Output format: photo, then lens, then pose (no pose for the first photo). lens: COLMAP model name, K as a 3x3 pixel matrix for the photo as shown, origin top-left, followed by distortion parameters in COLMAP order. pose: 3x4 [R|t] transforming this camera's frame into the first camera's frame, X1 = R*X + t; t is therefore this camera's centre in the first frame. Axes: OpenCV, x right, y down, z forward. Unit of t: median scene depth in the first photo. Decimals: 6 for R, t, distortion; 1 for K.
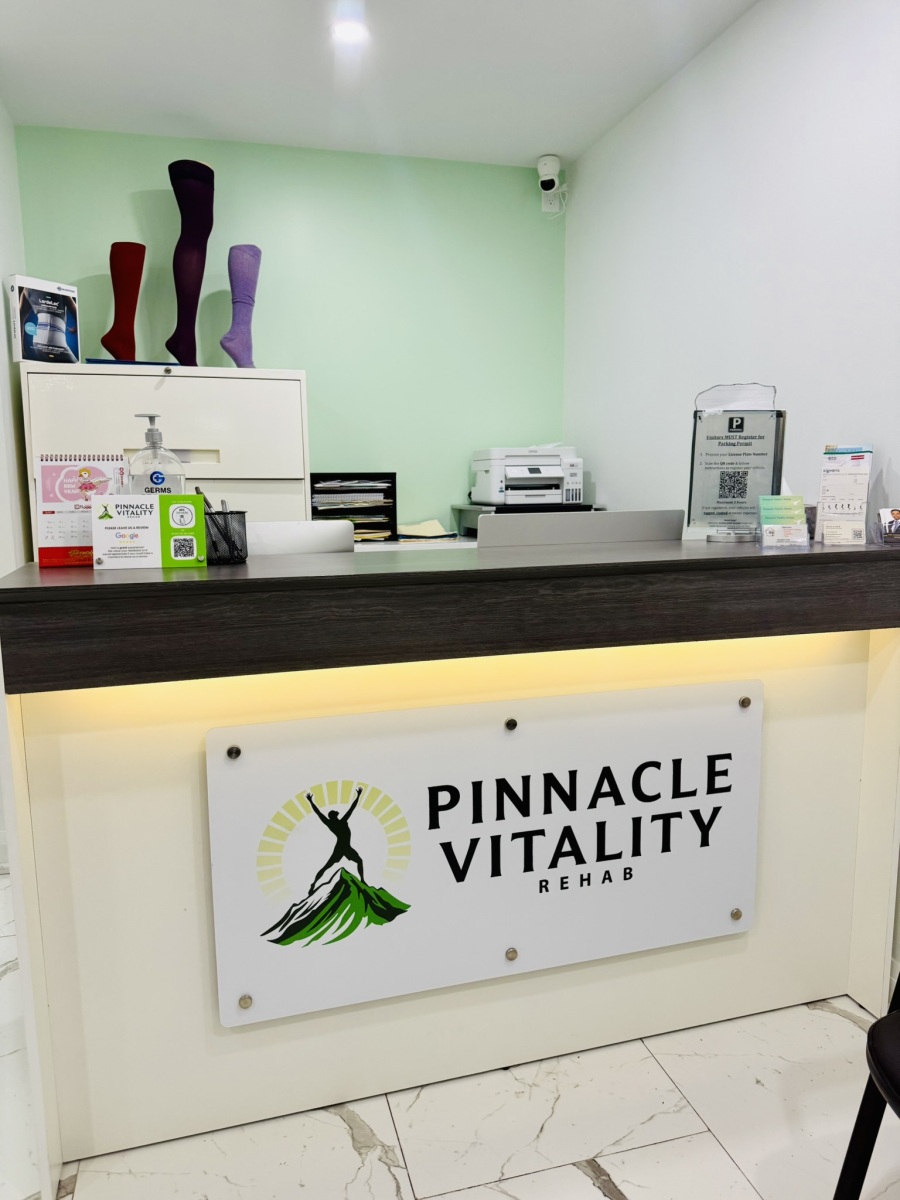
lens RADIAL K [[840.3, 0, 443.1], [0, 840.3, 605.7], [0, 0, 1]] dist [0.068573, -0.076875]
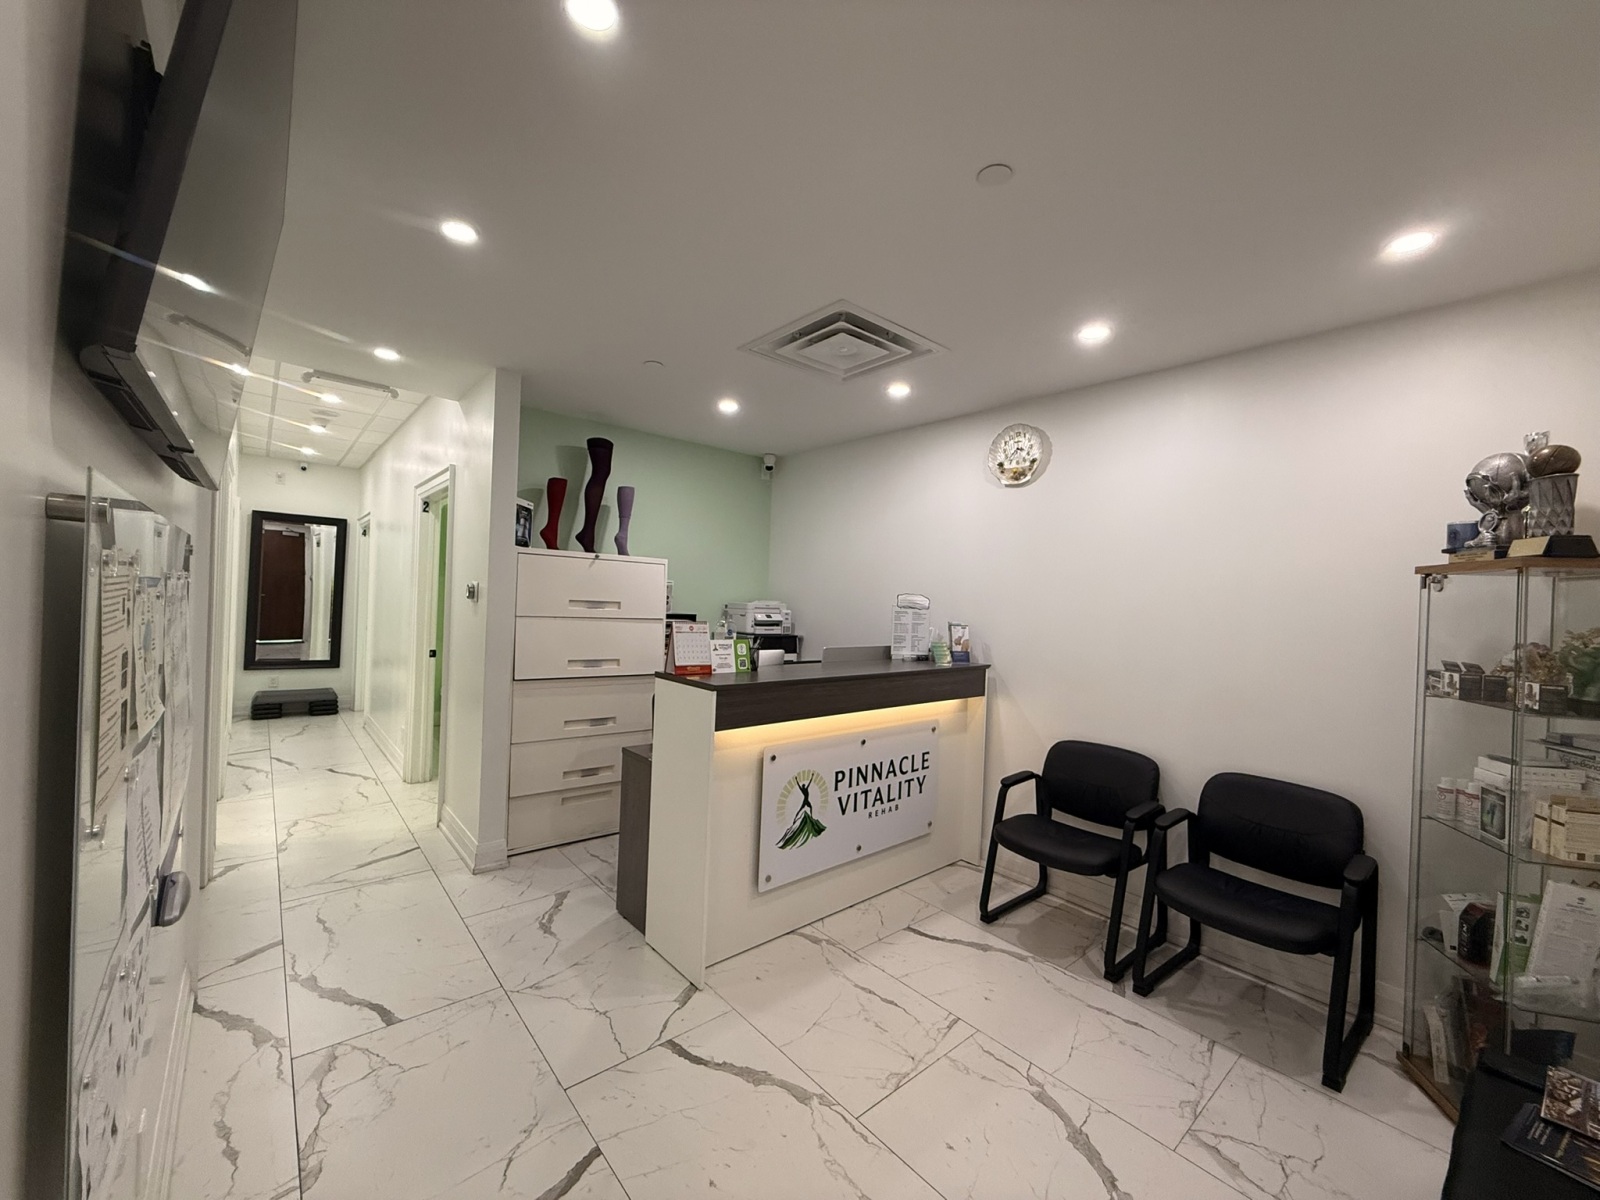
lens RADIAL K [[631.7, 0, 798.1], [0, 631.7, 599.0], [0, 0, 1]] dist [-0.004154, 0.001207]
pose [[0.900523, 0.047956, 0.432156, -0.809718], [0.015380, 0.989764, -0.141881, -0.003228], [-0.434536, 0.134414, 0.890568, -0.492691]]
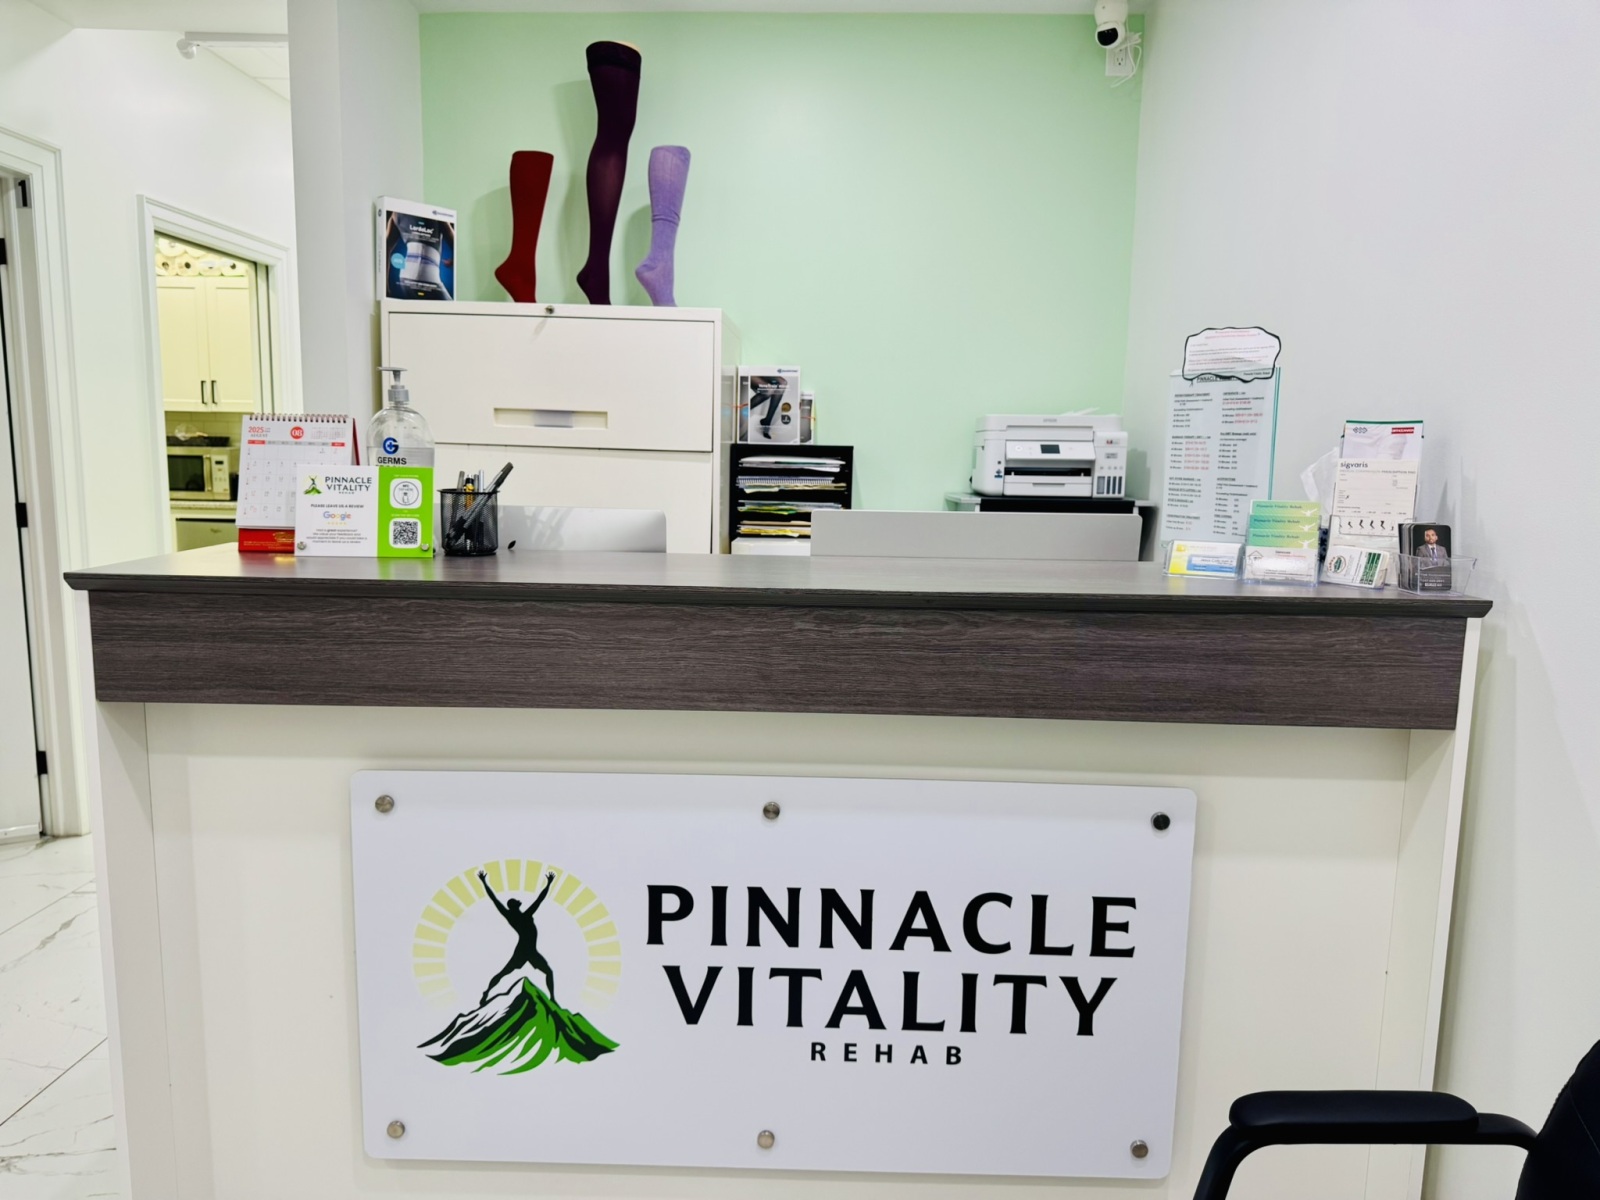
lens RADIAL K [[1118.1, 0, 790.5], [0, 1118.1, 602.8], [0, 0, 1]] dist [0.066734, -0.079107]
pose [[0.954198, 0.069385, -0.291018, 0.339490], [-0.073384, 0.997300, -0.002834, -0.028722], [0.290036, 0.024060, 0.956713, 0.106531]]
